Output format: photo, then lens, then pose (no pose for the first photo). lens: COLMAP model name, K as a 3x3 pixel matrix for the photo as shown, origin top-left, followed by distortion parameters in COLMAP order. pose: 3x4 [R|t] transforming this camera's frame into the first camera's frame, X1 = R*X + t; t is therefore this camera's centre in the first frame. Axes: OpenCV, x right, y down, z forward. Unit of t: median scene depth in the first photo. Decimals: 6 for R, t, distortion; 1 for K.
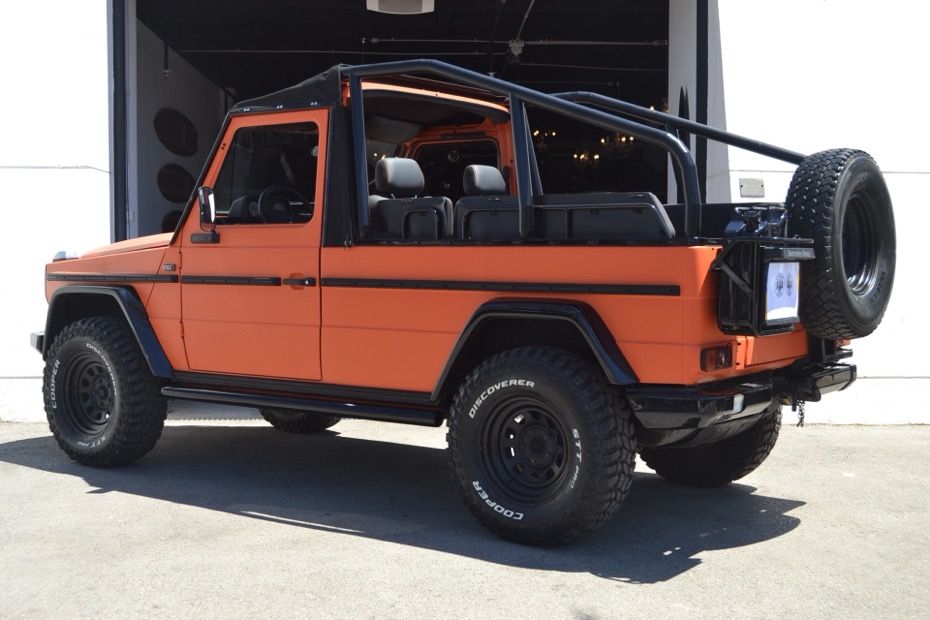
lens RADIAL K [[1226.4, 0, 470.4], [0, 1226.4, 307.7], [0, 0, 1]] dist [-0.006479, -0.016483]
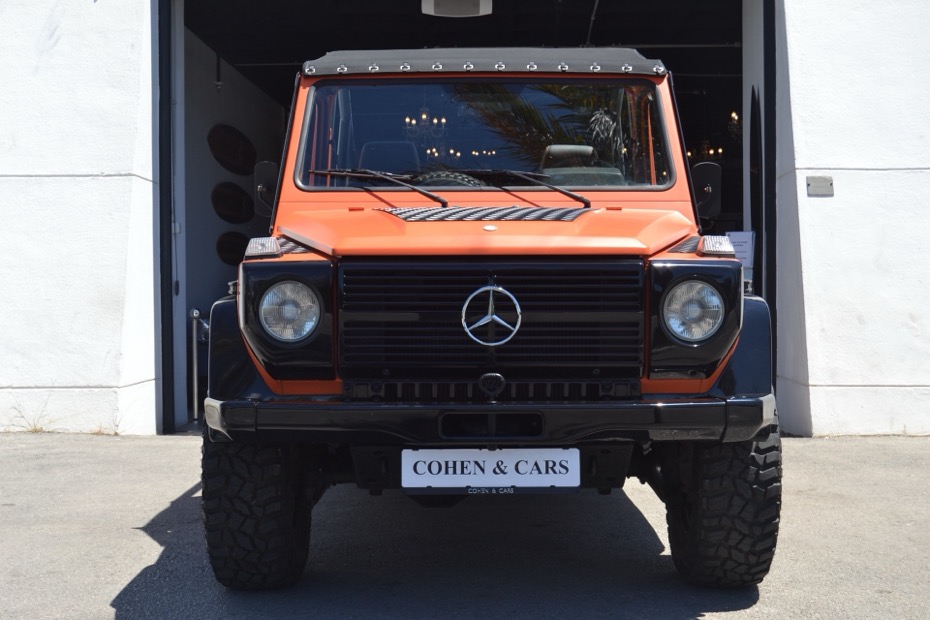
lens RADIAL K [[1358.2, 0, 465.0], [0, 1358.2, 310.0], [0, 0, 1]] dist [-0.017989, 0.020793]
pose [[0.996727, -0.007560, -0.080482, 0.040888], [0.004747, 0.999373, -0.035092, 0.032546], [0.080697, 0.034595, 0.996138, -0.057832]]
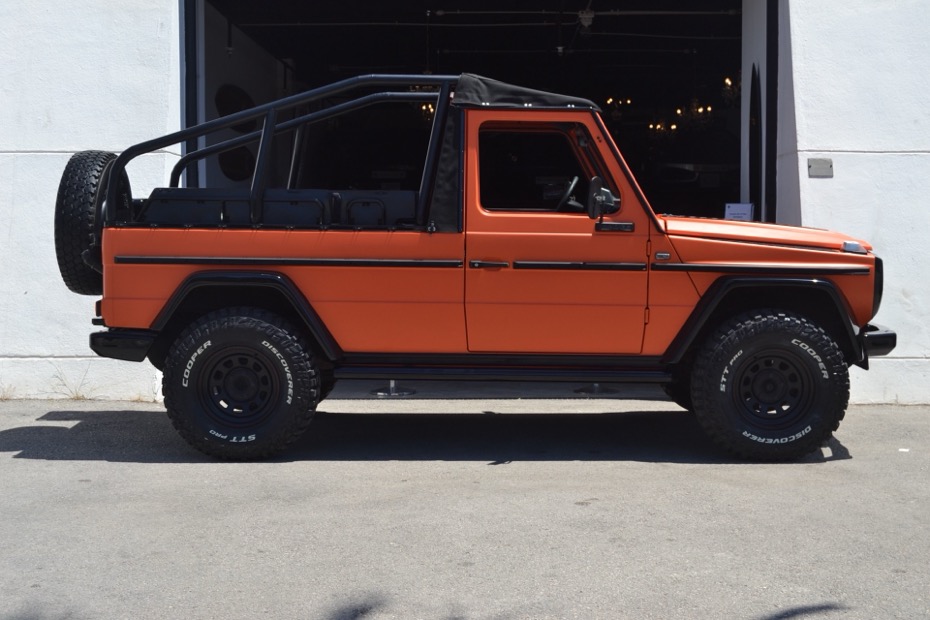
lens RADIAL K [[1367.9, 0, 470.3], [0, 1367.9, 307.5], [0, 0, 1]] dist [-0.003049, -0.045679]
pose [[0.998692, -0.000478, -0.051124, 0.002024], [0.001226, 0.999893, 0.014609, -0.000859], [0.051111, -0.014652, 0.998585, -0.127322]]
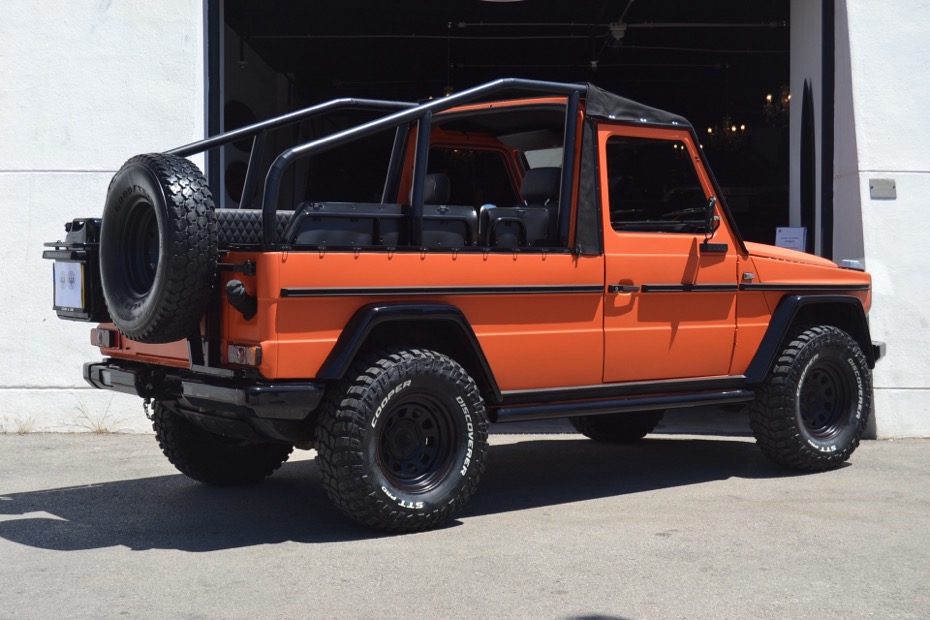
lens RADIAL K [[1504.1, 0, 465.0], [0, 1504.1, 310.0], [0, 0, 1]] dist [0.005862, -0.095866]
pose [[0.999085, -0.001170, -0.042743, -0.043387], [0.000785, 0.999959, -0.009029, 0.005830], [0.042752, 0.008987, 0.999045, -0.173889]]
